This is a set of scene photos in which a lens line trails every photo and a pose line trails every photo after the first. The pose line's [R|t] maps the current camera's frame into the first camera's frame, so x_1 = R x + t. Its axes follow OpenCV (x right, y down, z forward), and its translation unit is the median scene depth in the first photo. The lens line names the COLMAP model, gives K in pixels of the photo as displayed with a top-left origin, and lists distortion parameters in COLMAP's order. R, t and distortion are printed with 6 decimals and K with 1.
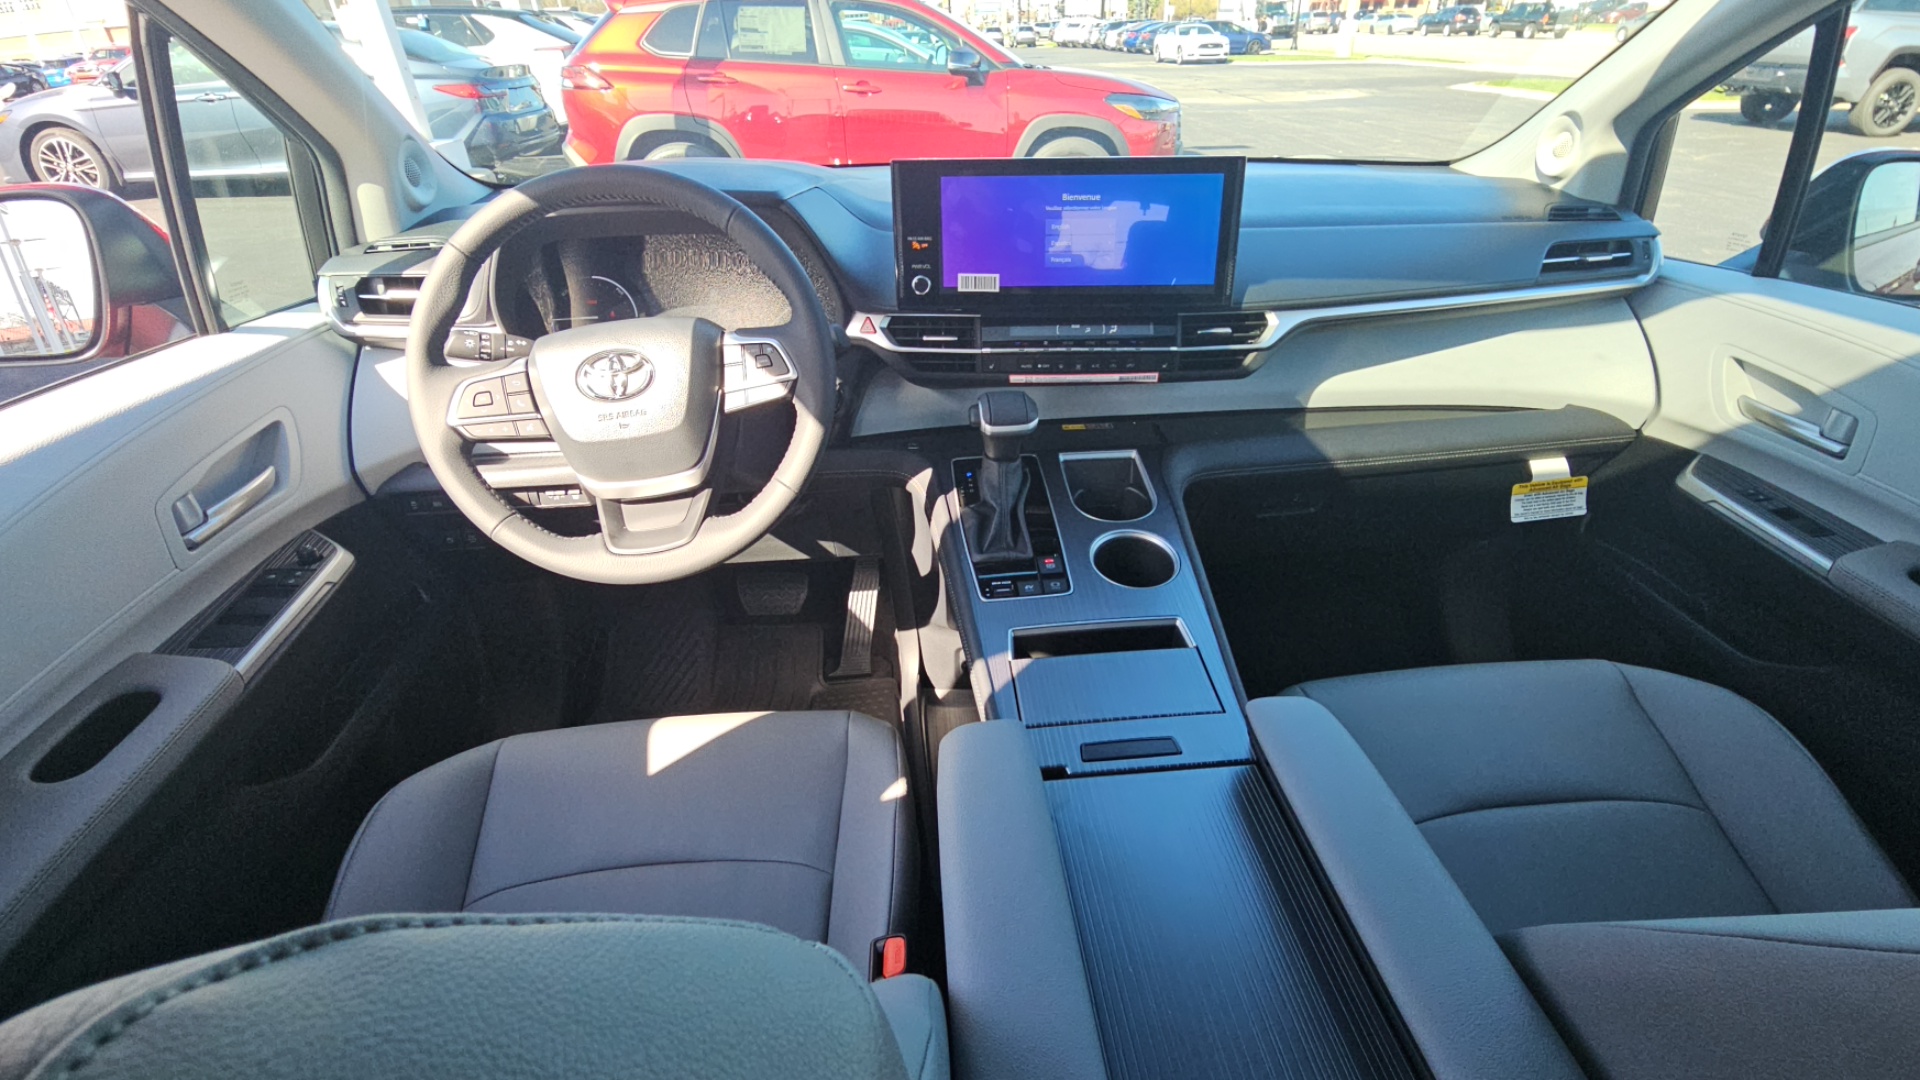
lens RADIAL K [[857.8, 0, 978.2], [0, 857.8, 548.5], [0, 0, 1]] dist [0.010032, -0.007228]
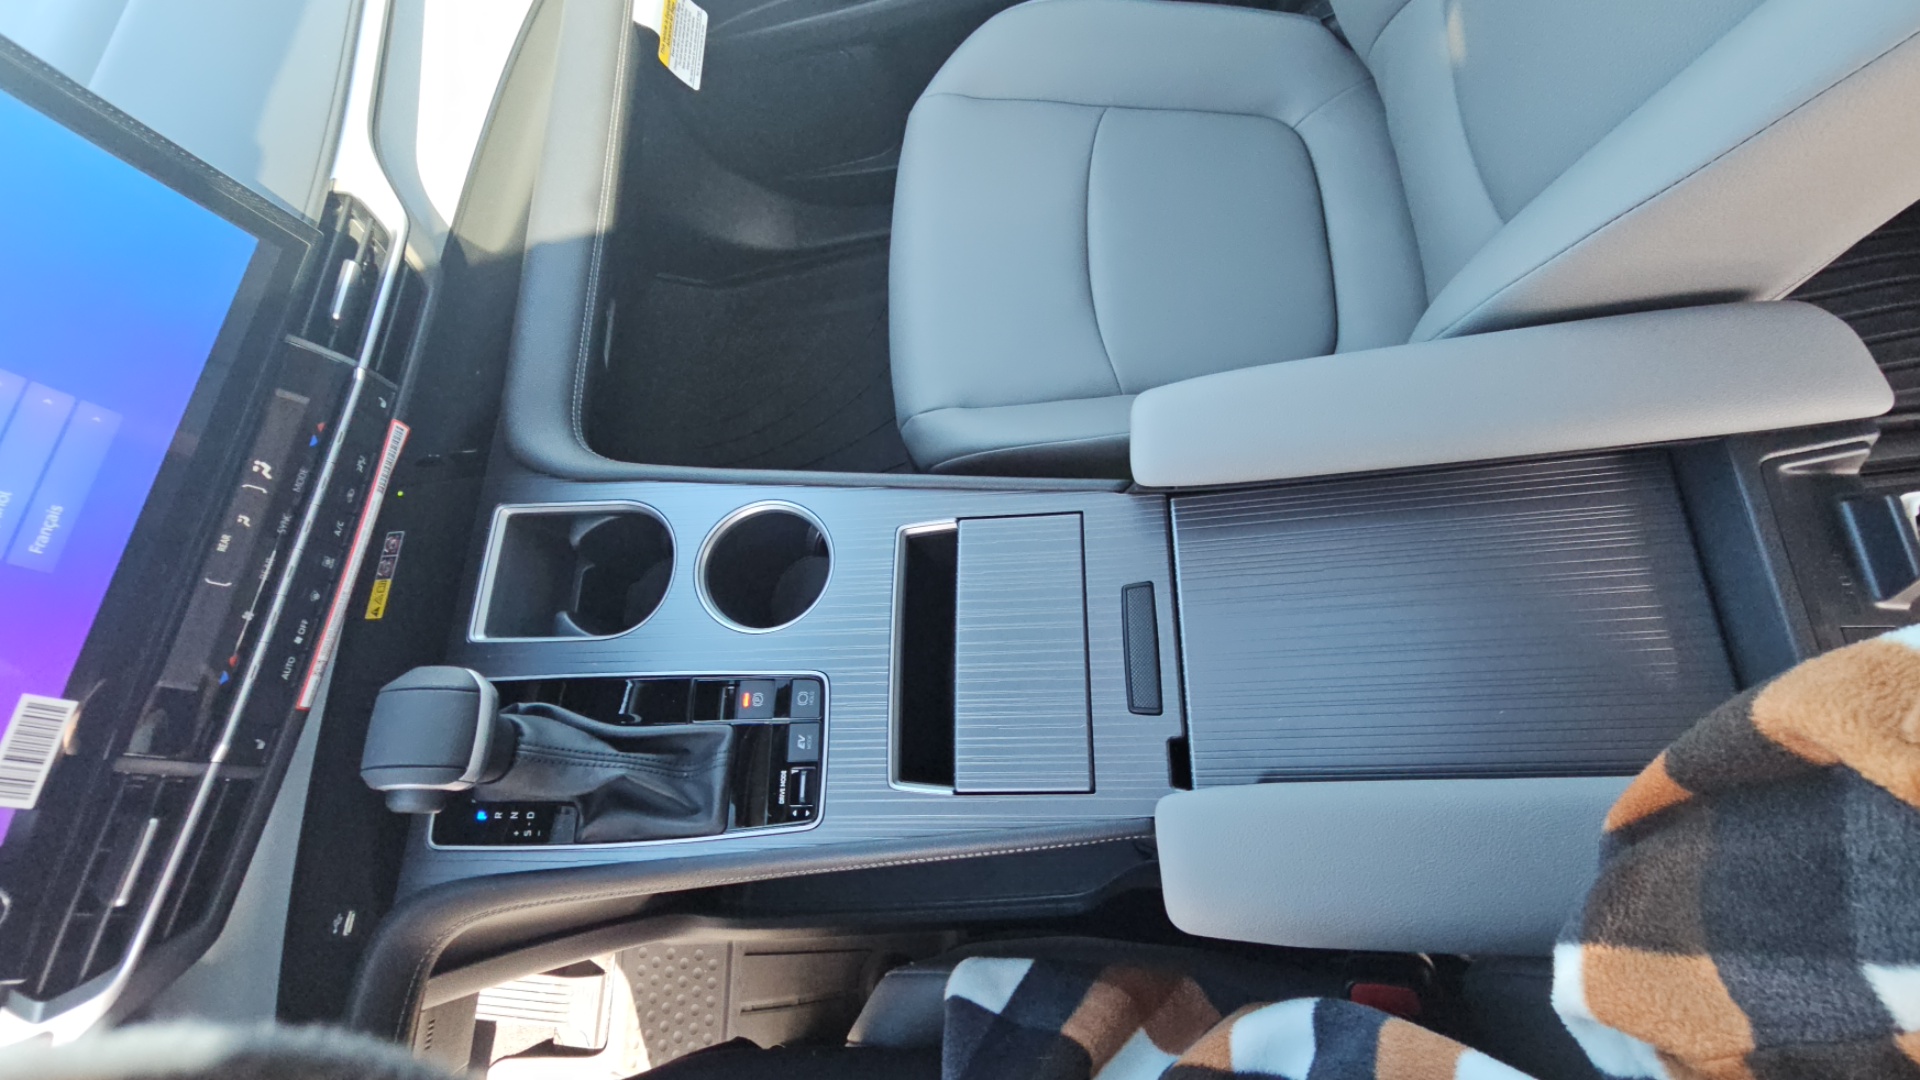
lens RADIAL K [[857.8, 0, 970.9], [0, 857.8, 546.4], [0, 0, 1]] dist [0.010032, -0.007228]
pose [[0.100025, -0.940770, 0.323955, 0.003990], [0.720269, 0.293087, 0.628739, -0.262467], [-0.686445, 0.170445, 0.706924, 0.413339]]
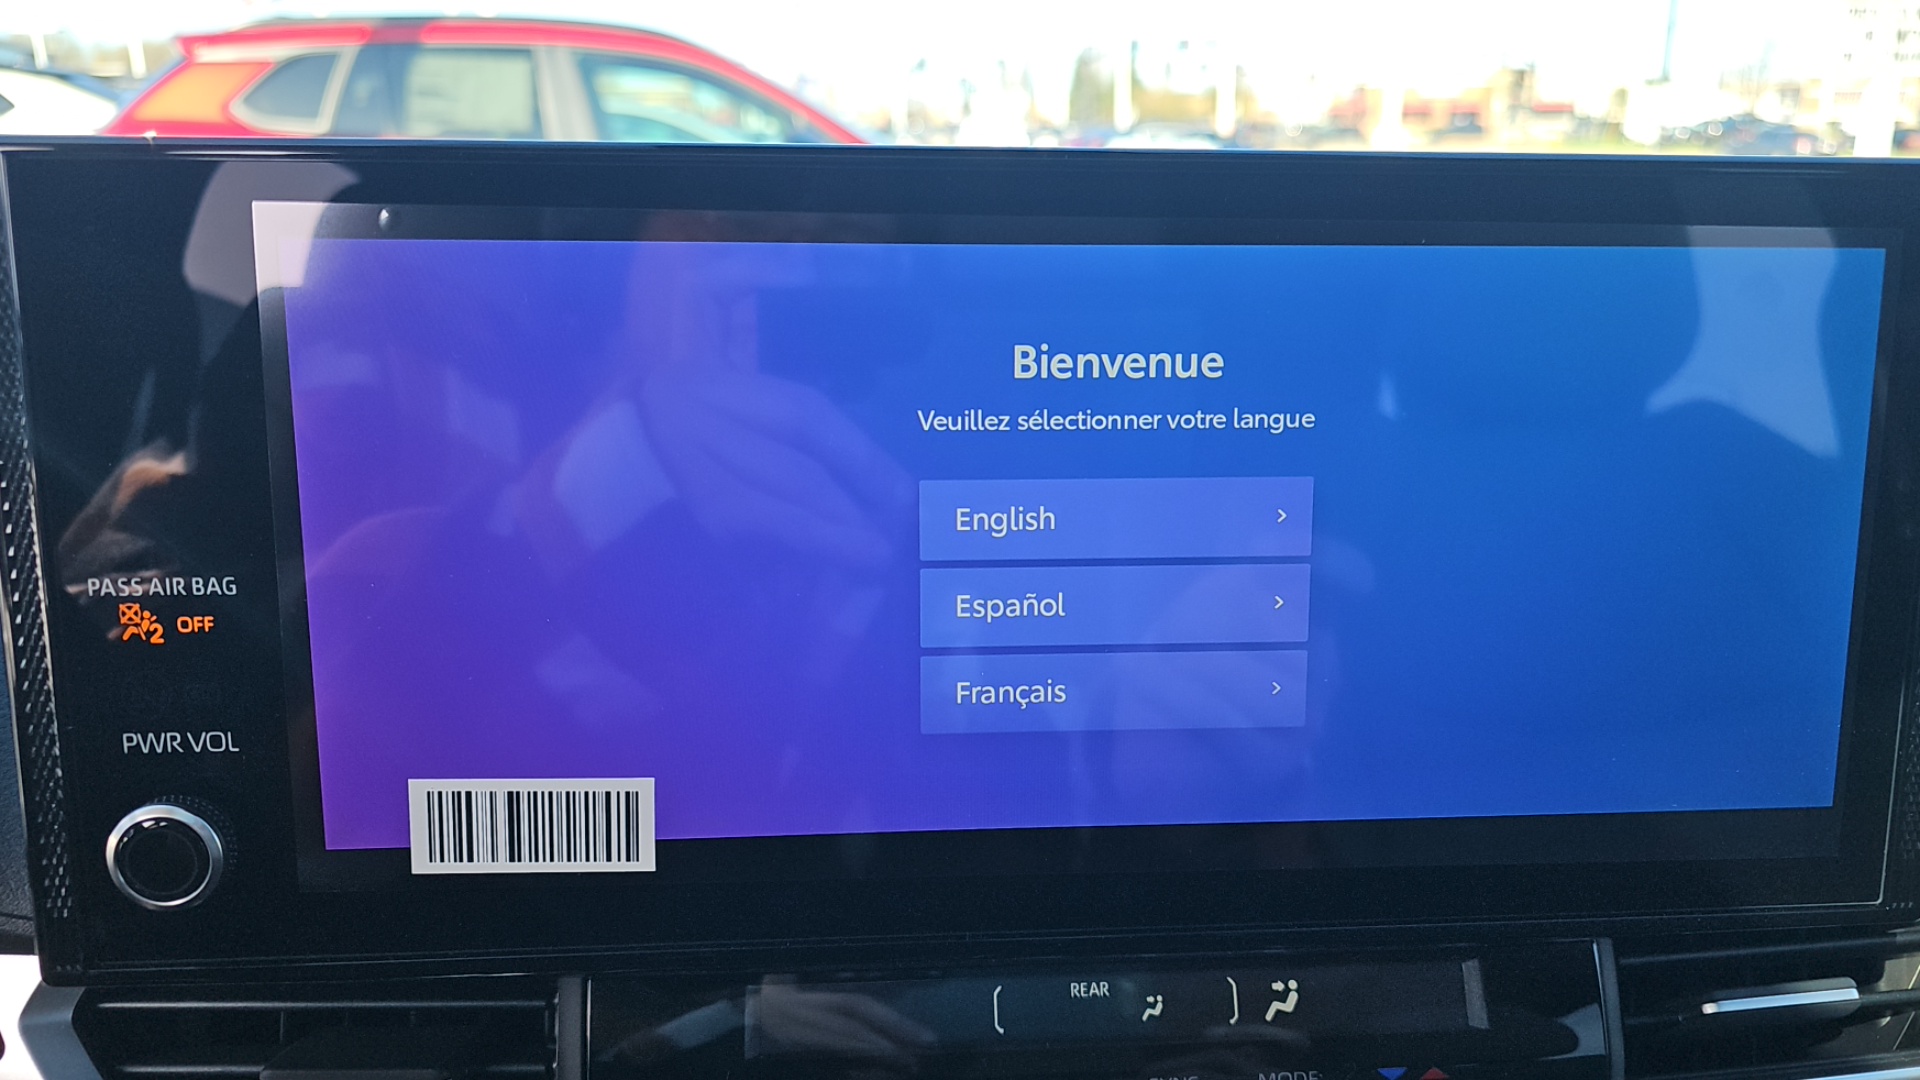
lens RADIAL K [[1438.7, 0, 976.7], [0, 1438.7, 547.2], [0, 0, 1]] dist [0.014963, -0.017064]
pose [[0.995259, -0.001899, 0.097246, 0.057459], [0.027078, 0.965693, -0.258272, -0.274393], [-0.093420, 0.259681, 0.961165, 0.672622]]
